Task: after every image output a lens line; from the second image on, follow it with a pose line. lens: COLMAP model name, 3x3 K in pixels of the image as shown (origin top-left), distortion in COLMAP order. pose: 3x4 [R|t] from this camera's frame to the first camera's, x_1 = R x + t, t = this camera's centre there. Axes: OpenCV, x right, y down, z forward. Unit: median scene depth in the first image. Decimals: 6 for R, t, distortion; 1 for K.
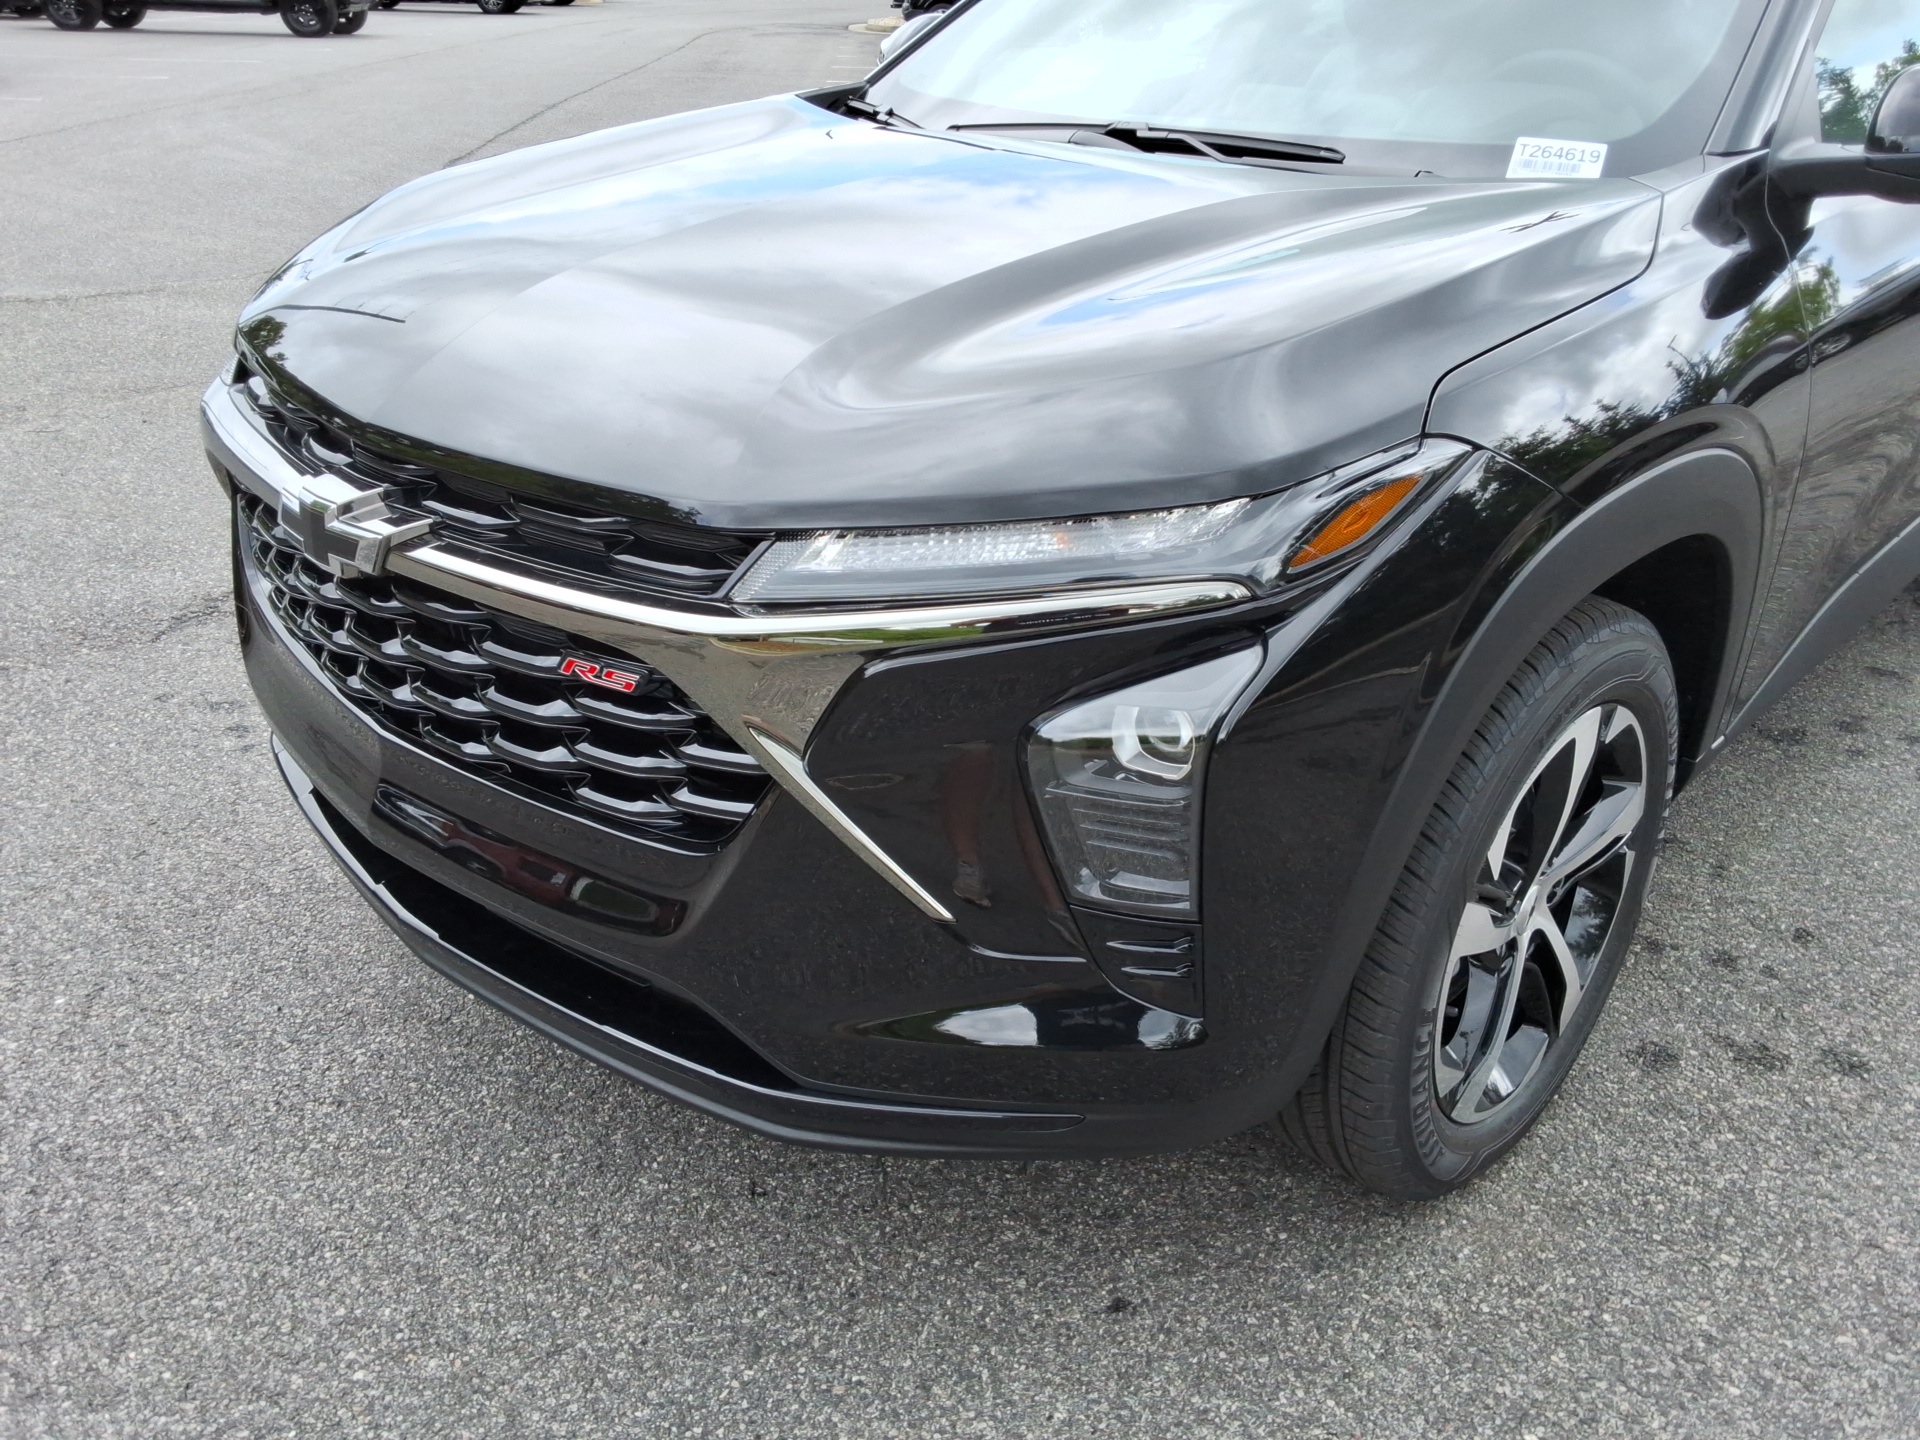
lens RADIAL K [[1545.2, 0, 966.0], [0, 1545.2, 707.0], [0, 0, 1]] dist [0.098346, -0.156281]
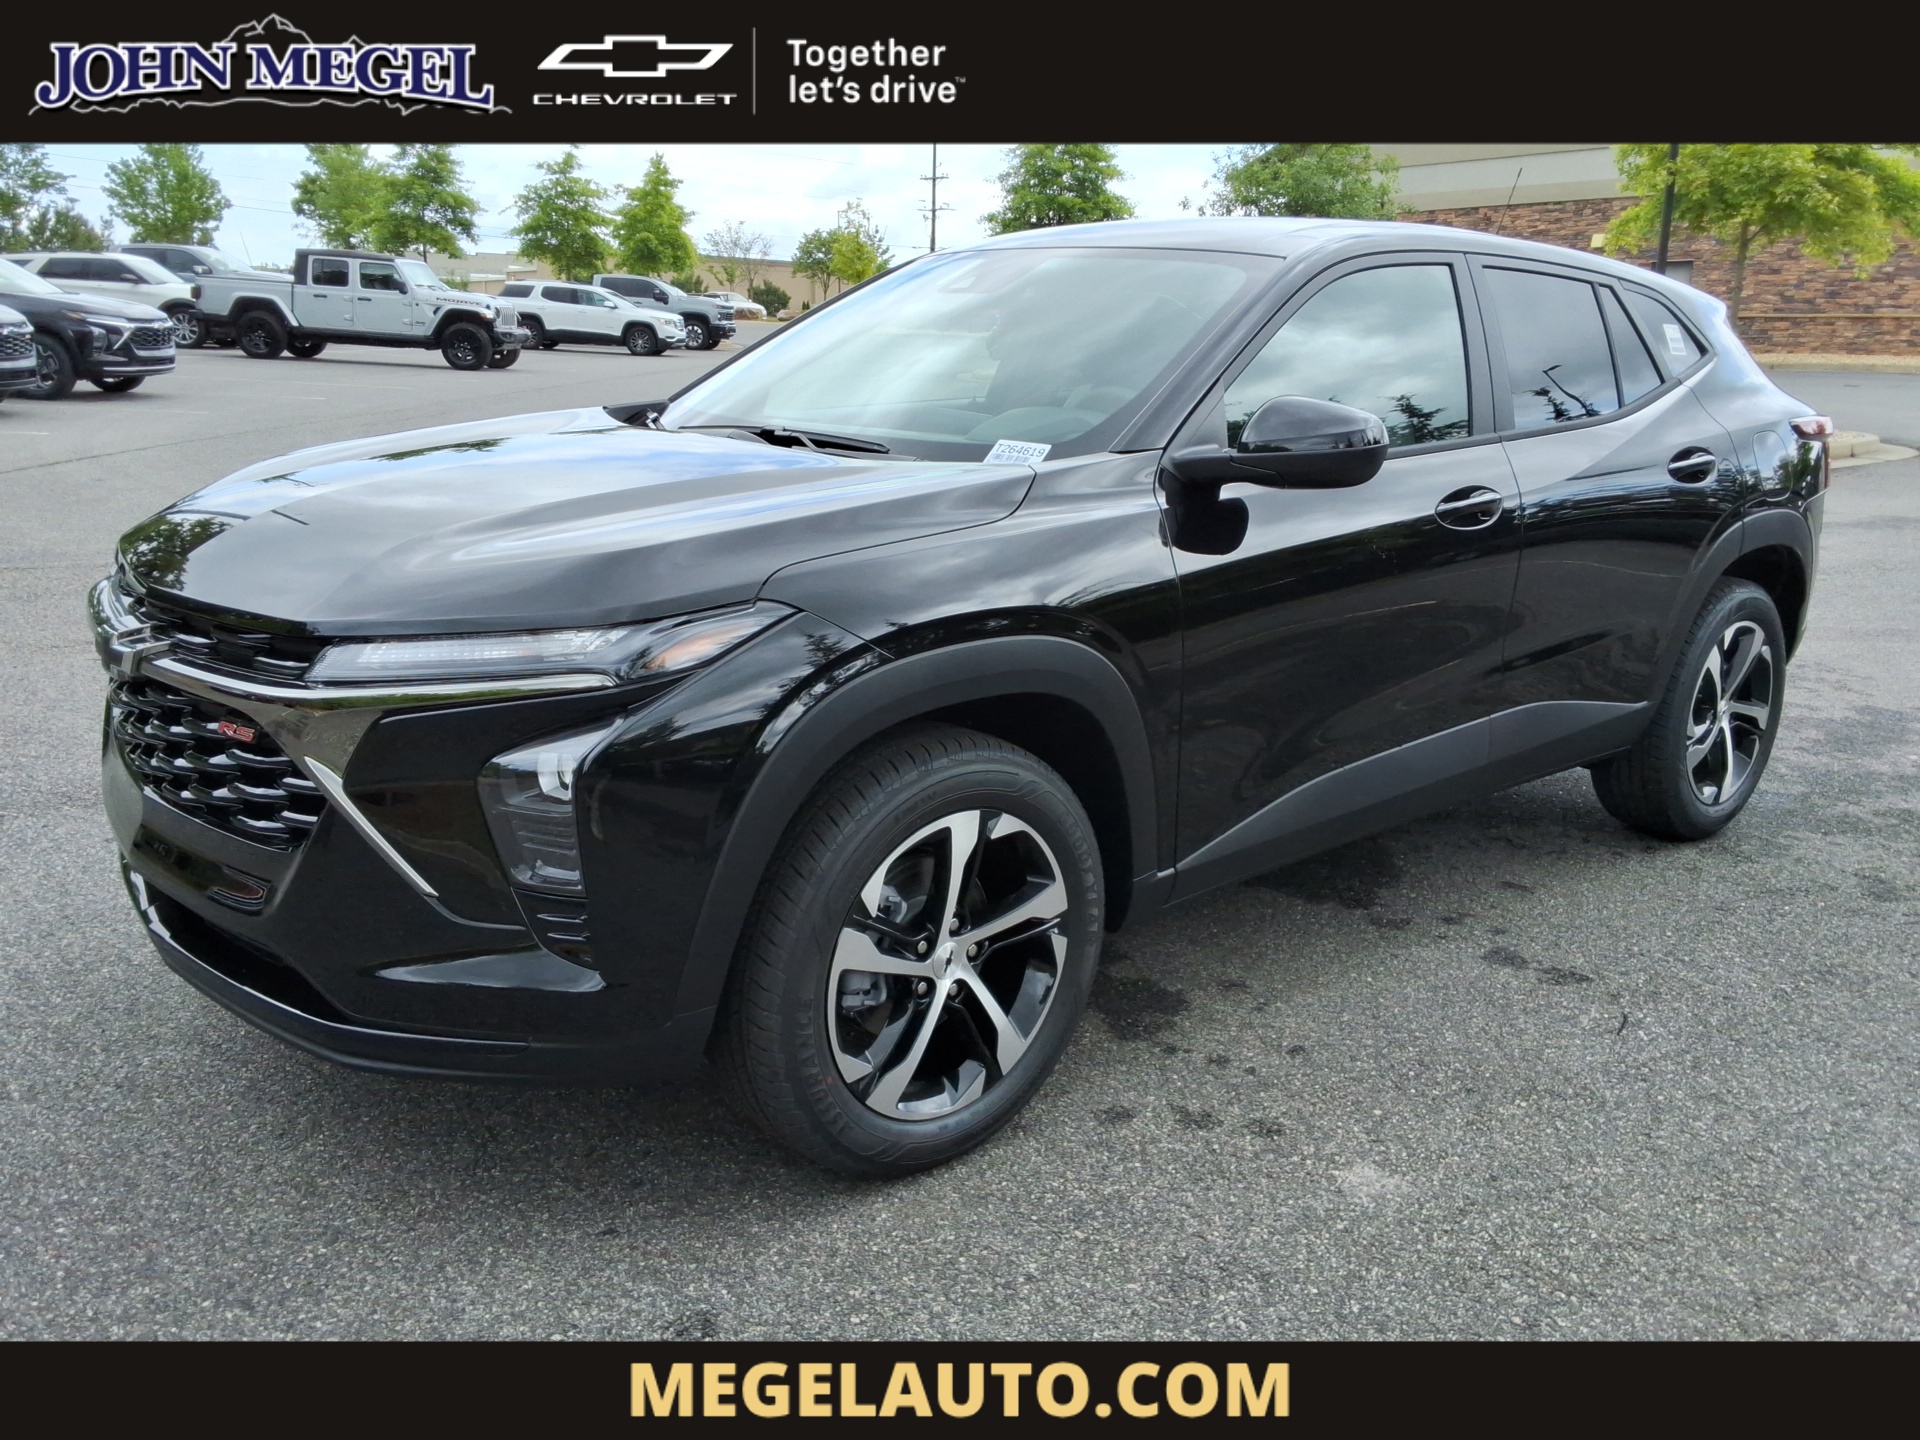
lens RADIAL K [[1545.2, 0, 958.5], [0, 1545.2, 695.6], [0, 0, 1]] dist [0.098346, -0.156281]
pose [[0.996259, 0.031234, -0.080577, 0.525027], [-0.046942, 0.978441, -0.201121, 0.194078], [0.072558, 0.204151, 0.976247, -0.432646]]
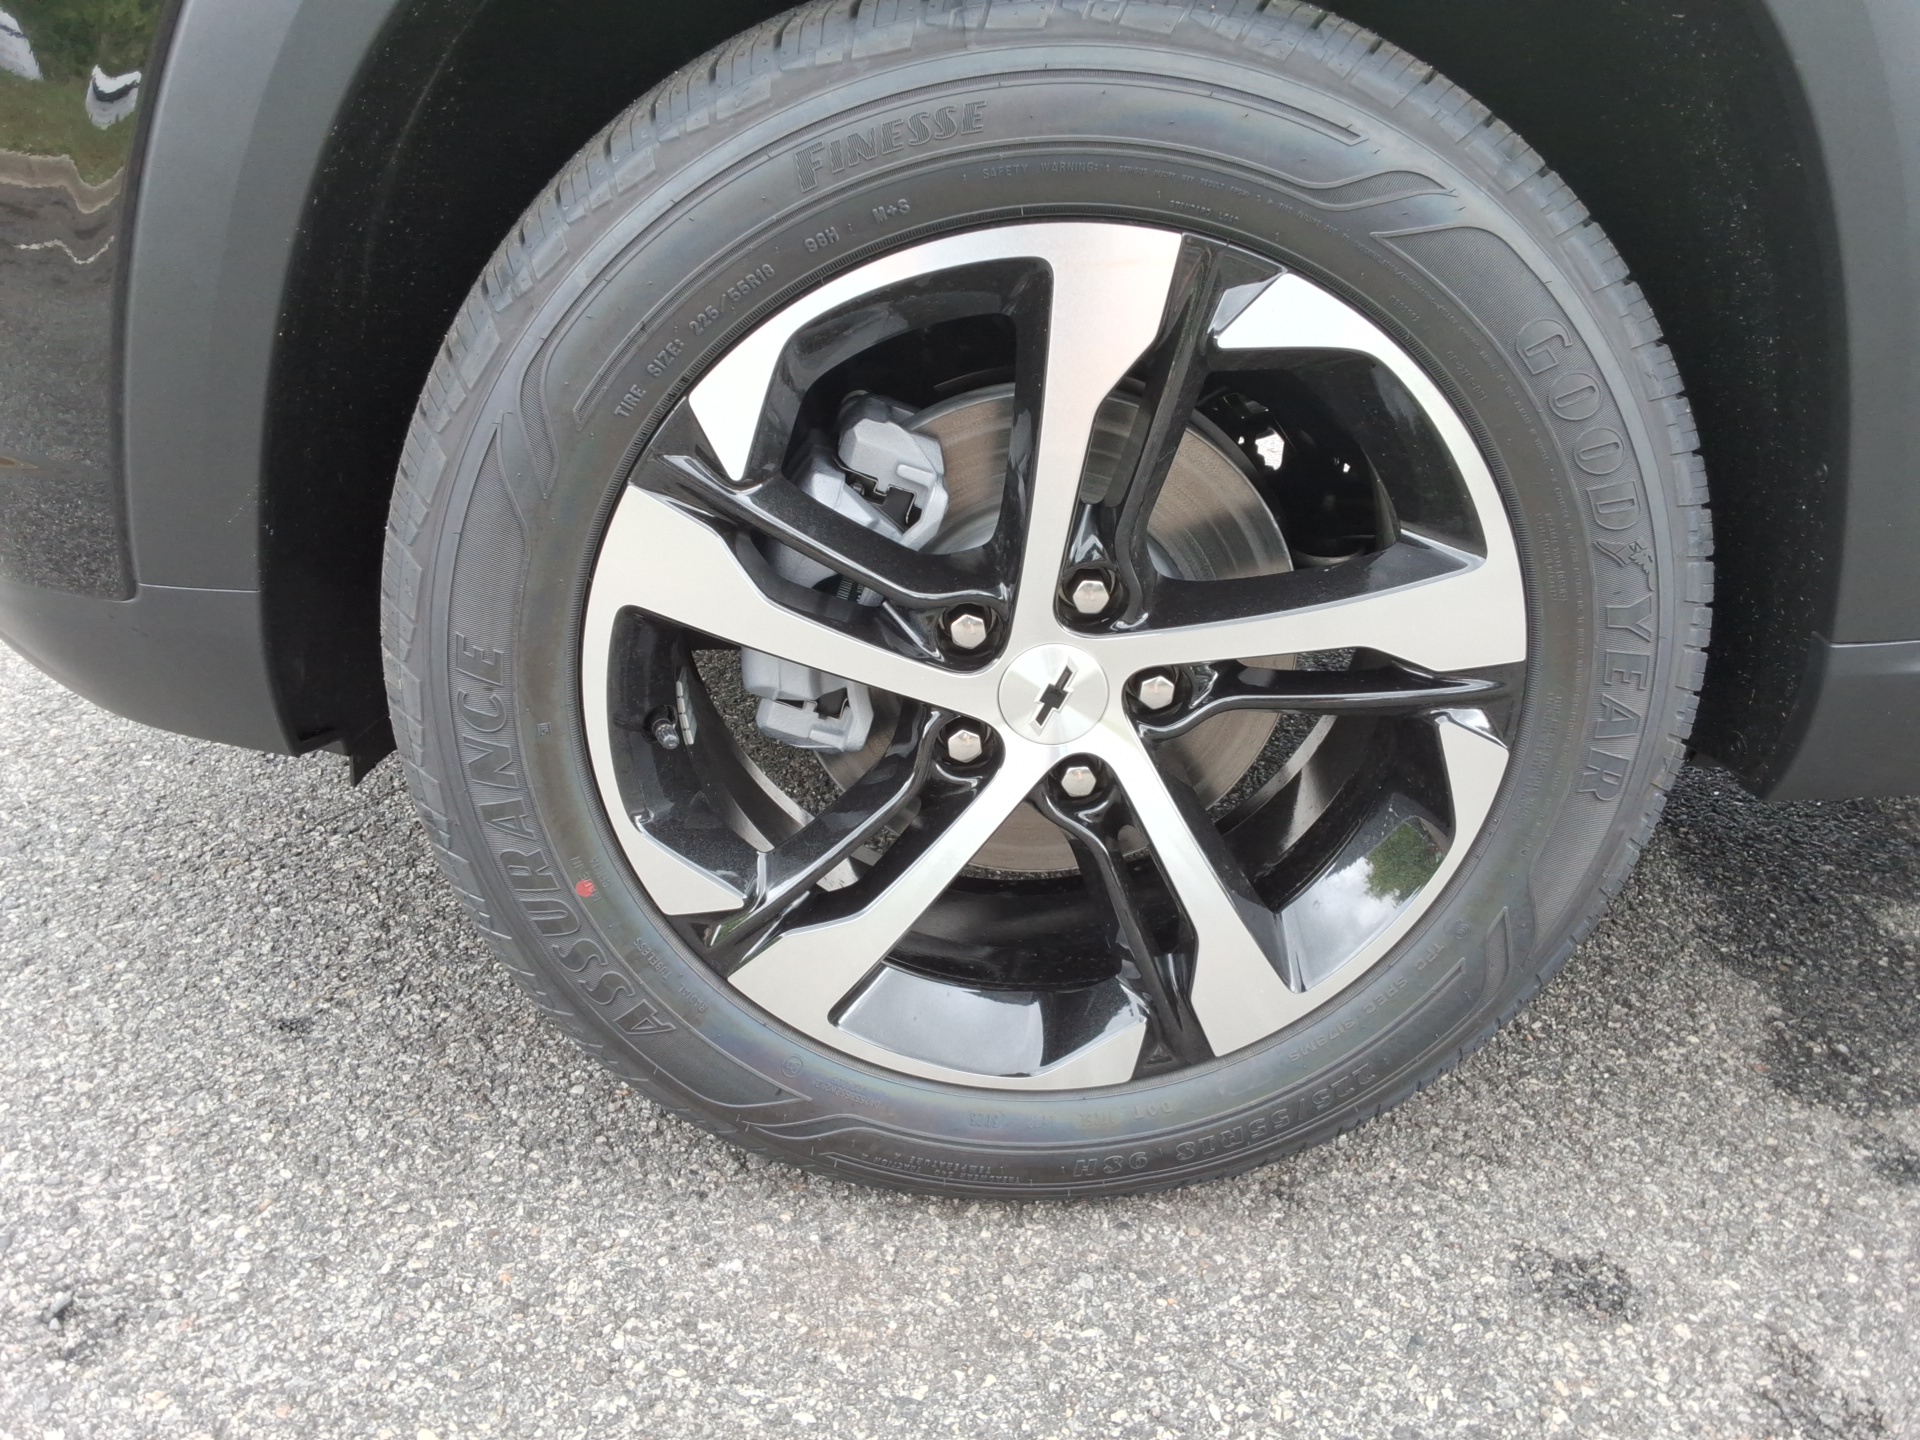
lens RADIAL K [[1545.2, 0, 964.8], [0, 1545.2, 721.4], [0, 0, 1]] dist [0.098346, -0.156281]
pose [[0.708031, 0.312893, -0.633080, 0.715687], [-0.325646, 0.940140, 0.100455, 0.108495], [0.626616, 0.135035, 0.767541, 0.687562]]
